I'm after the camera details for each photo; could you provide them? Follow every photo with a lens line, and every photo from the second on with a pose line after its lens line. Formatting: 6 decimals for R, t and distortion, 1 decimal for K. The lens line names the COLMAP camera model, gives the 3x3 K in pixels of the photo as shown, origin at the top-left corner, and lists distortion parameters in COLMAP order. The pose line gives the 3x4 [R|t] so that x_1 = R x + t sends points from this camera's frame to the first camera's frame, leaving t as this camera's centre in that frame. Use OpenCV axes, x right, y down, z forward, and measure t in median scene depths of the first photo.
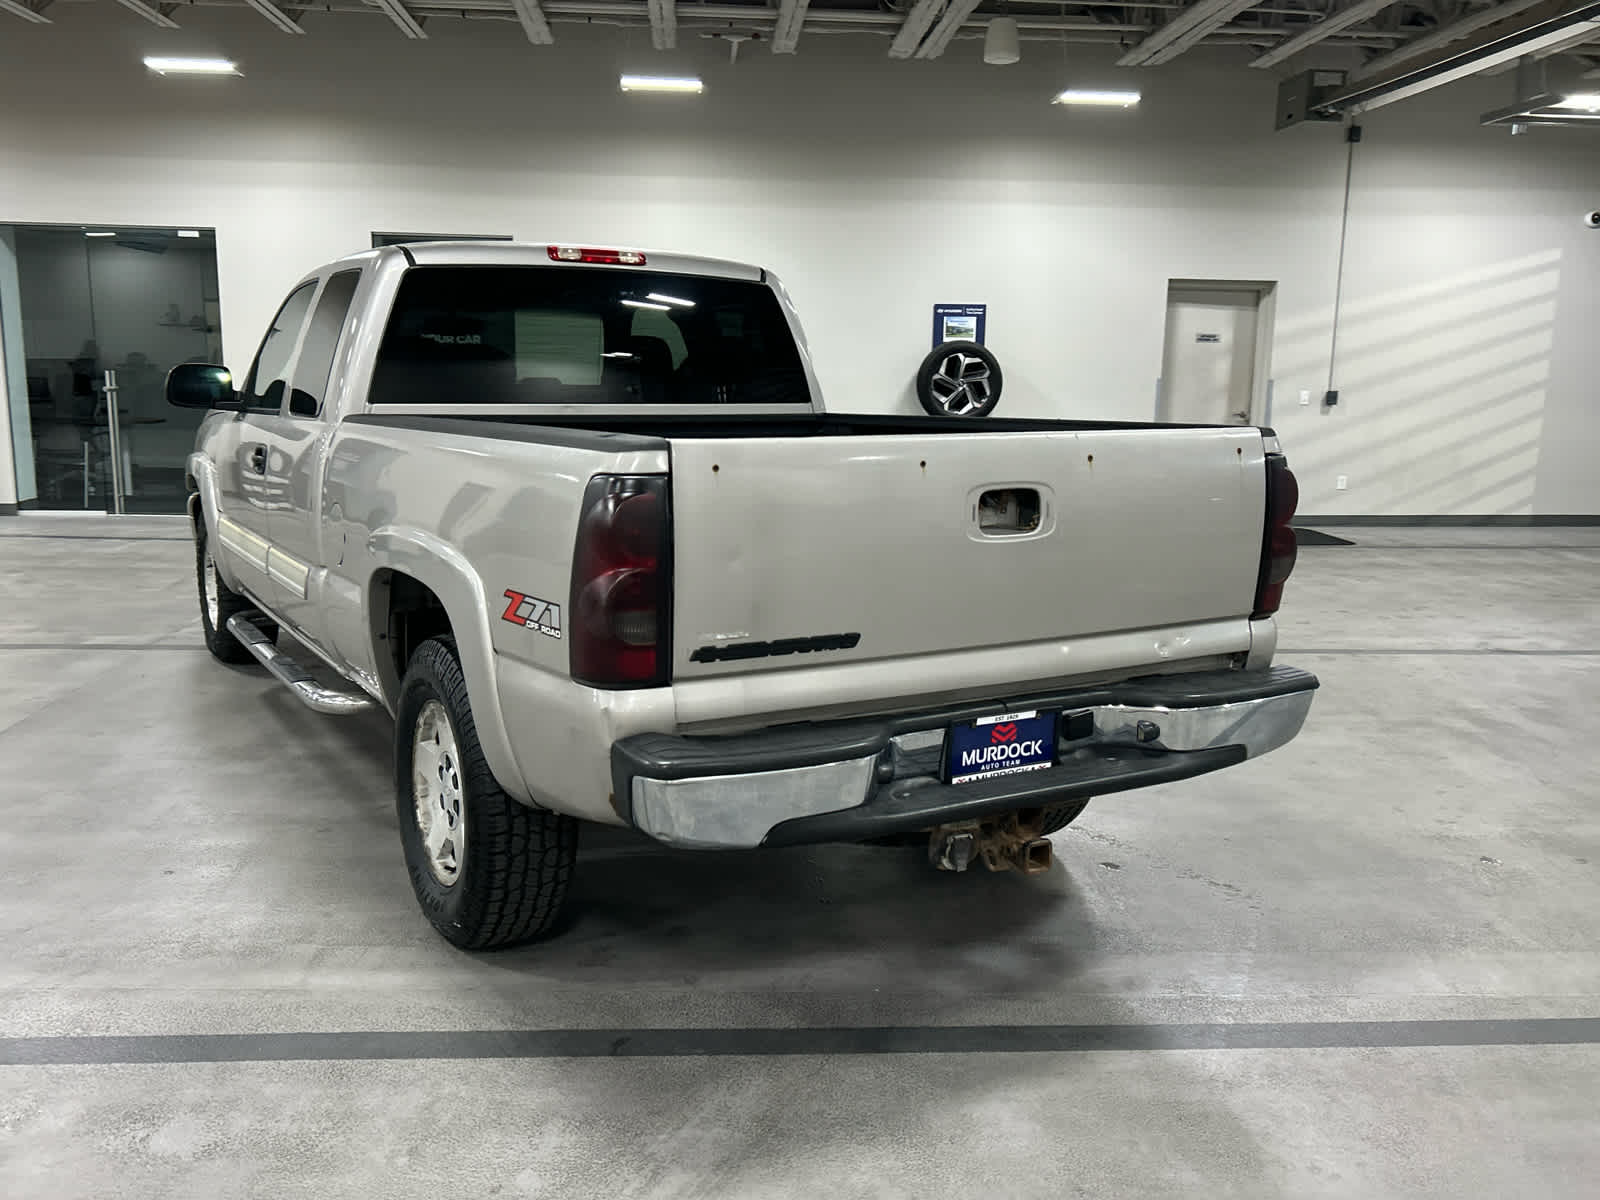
lens RADIAL K [[1384.5, 0, 790.5], [0, 1384.5, 596.5], [0, 0, 1]] dist [0.065273, -0.079023]
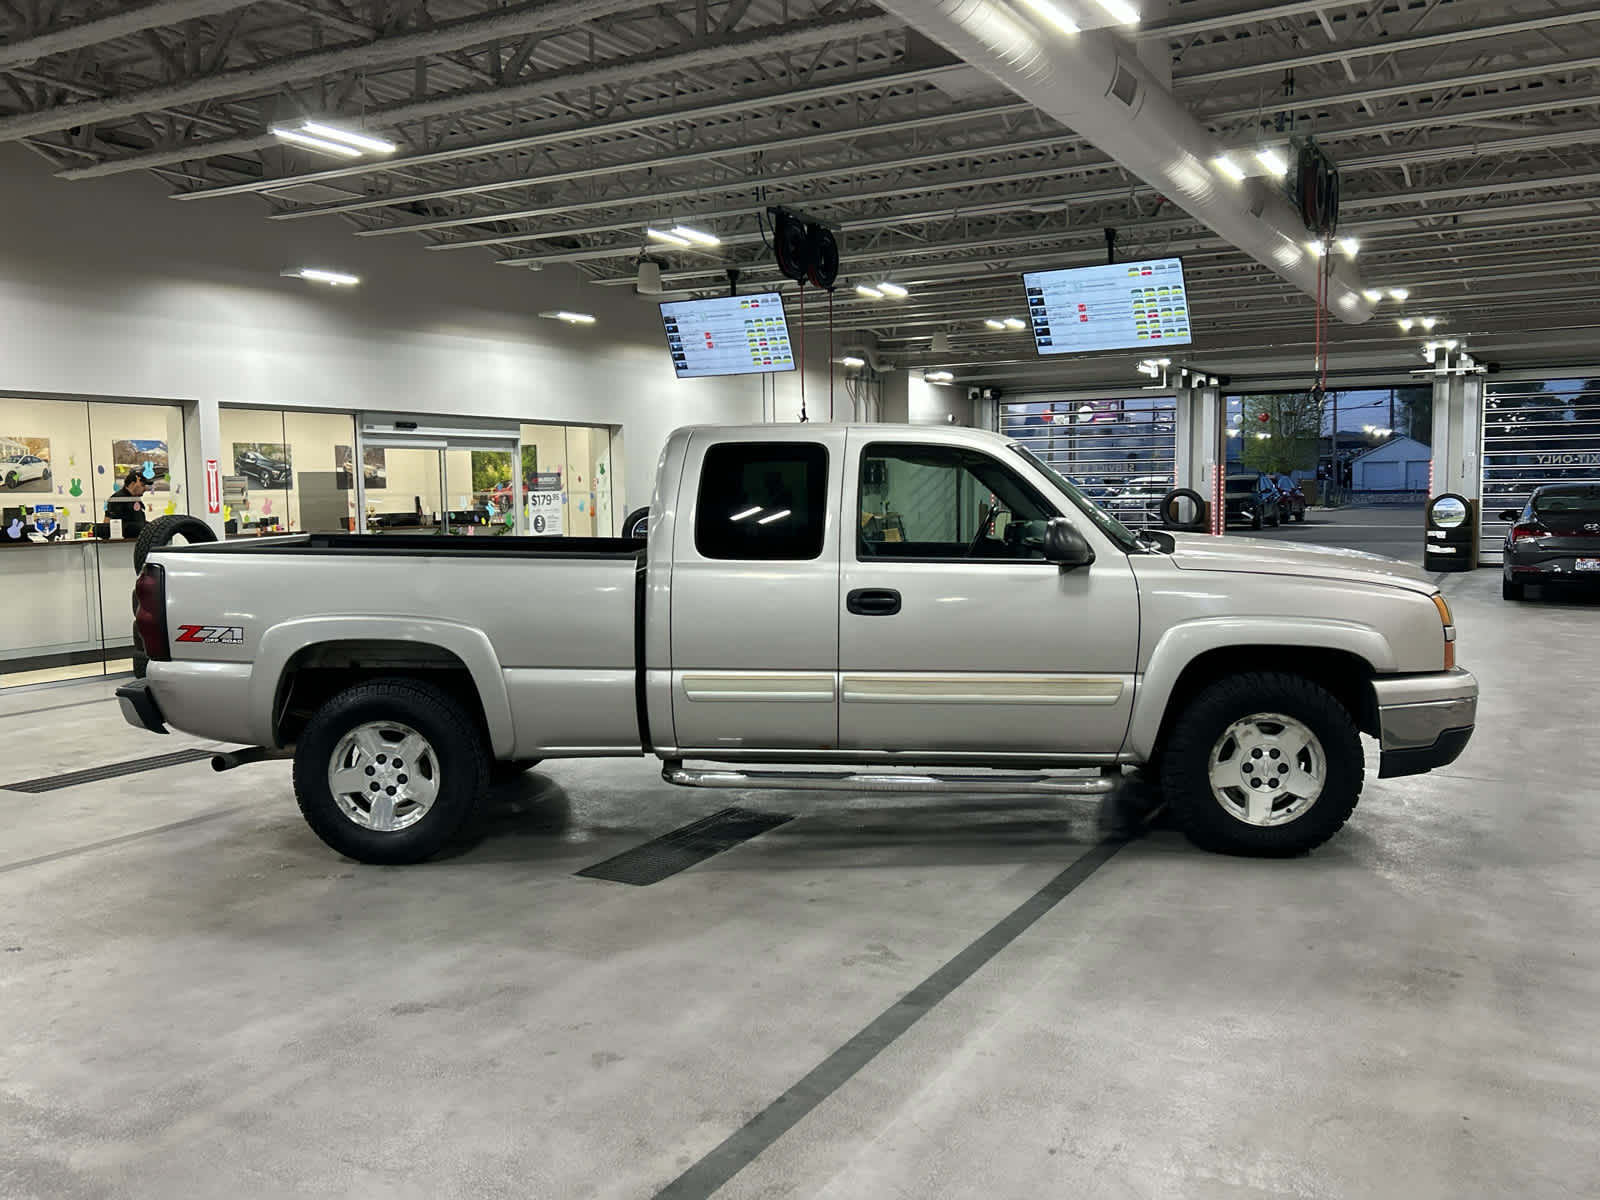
lens RADIAL K [[1357.1, 0, 800.0], [0, 1357.1, 600.0], [0, 0, 1]] dist [0.105272, -0.186413]
pose [[-0.540166, 0.058087, -0.839552, 1.286621], [-0.139027, 0.977748, 0.157098, -0.418767], [0.829996, 0.201579, -0.520070, 2.464801]]
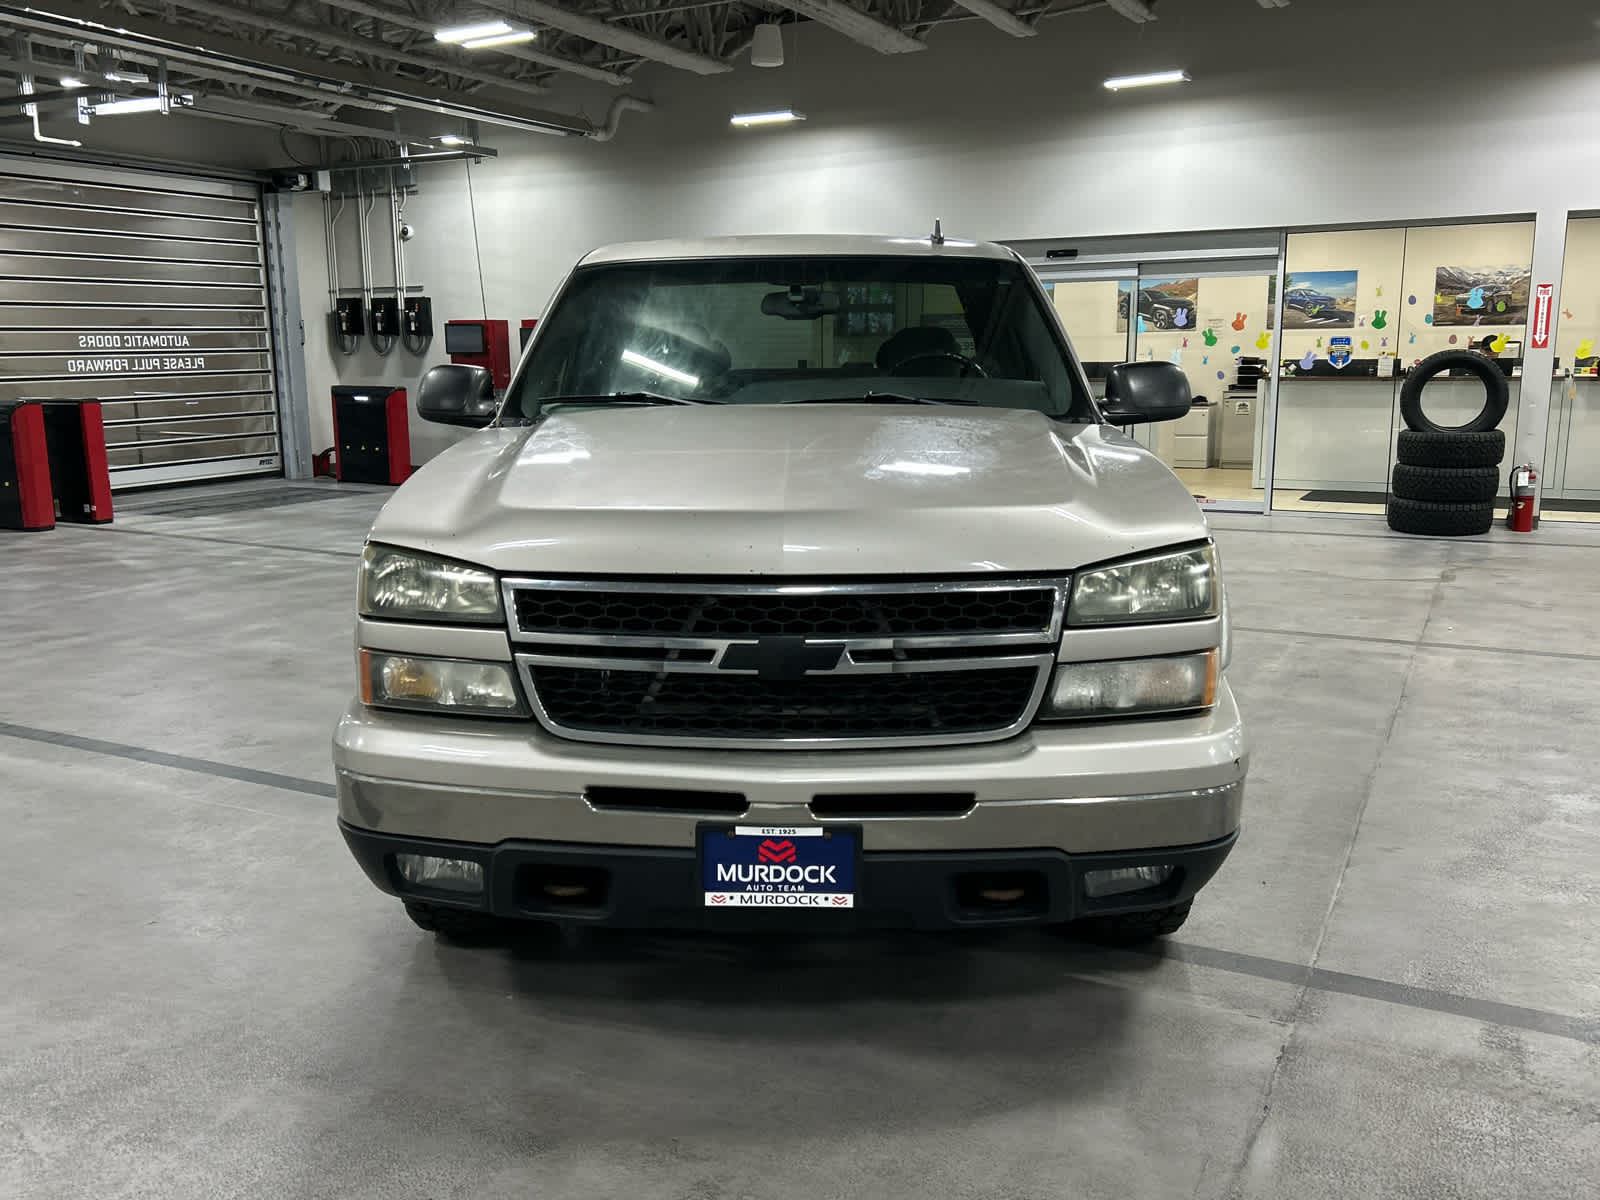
lens RADIAL K [[1384.5, 0, 790.5], [0, 1384.5, 596.5], [0, 0, 1]] dist [0.065273, -0.079023]
pose [[-0.850182, -0.102278, 0.516459, -1.050240], [0.084087, 0.941979, 0.324970, -0.488891], [-0.519731, 0.319711, -0.792253, 2.759783]]
